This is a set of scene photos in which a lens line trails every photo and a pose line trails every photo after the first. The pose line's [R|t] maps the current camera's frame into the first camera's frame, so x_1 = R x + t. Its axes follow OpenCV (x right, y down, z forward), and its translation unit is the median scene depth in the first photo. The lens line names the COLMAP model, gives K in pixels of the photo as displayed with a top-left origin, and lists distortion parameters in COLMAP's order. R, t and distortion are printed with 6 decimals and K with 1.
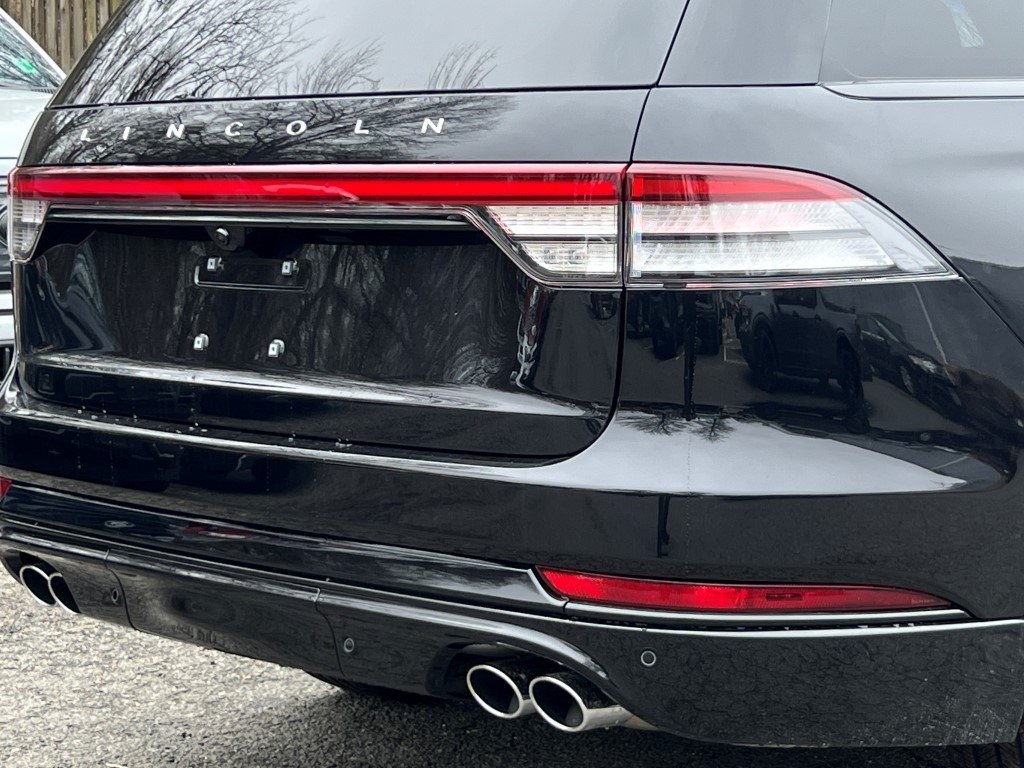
lens RADIAL K [[2328.3, 0, 515.4], [0, 2328.3, 382.6], [0, 0, 1]] dist [0.207414, 0.000000]
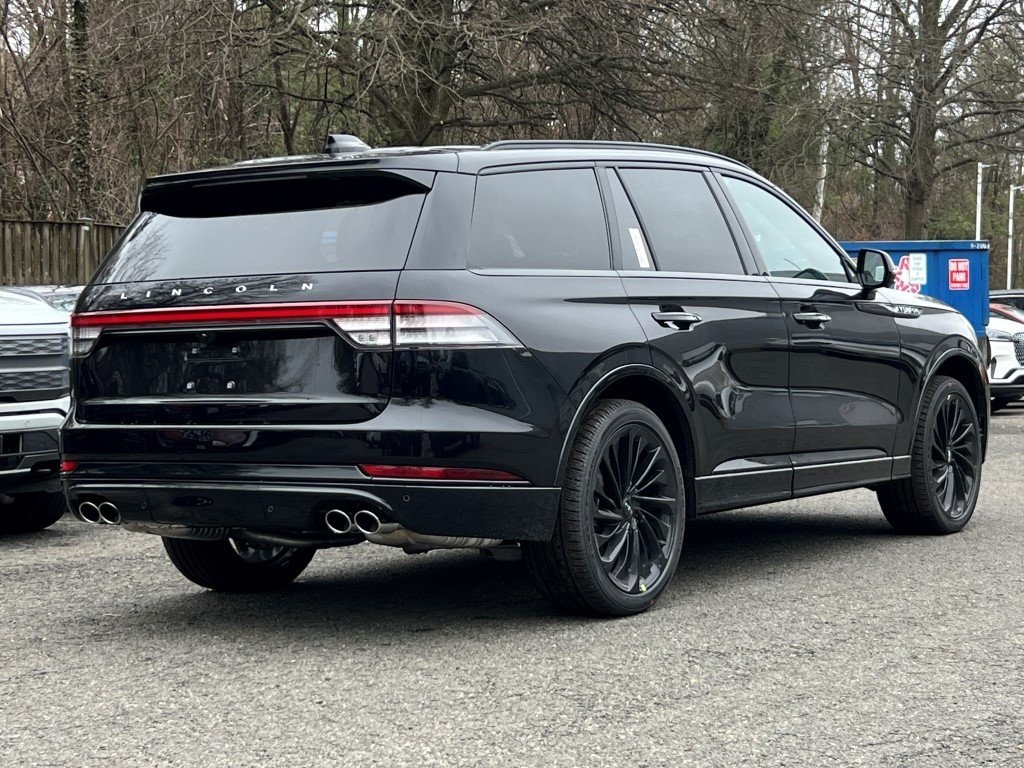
lens RADIAL K [[1943.6, 0, 511.4], [0, 1943.6, 384.2], [0, 0, 1]] dist [-0.109523, 0.000000]
pose [[0.980559, -0.012570, 0.195821, -0.232747], [0.027629, 0.996849, -0.074358, 0.151359], [-0.194270, 0.078323, 0.977816, -1.032707]]
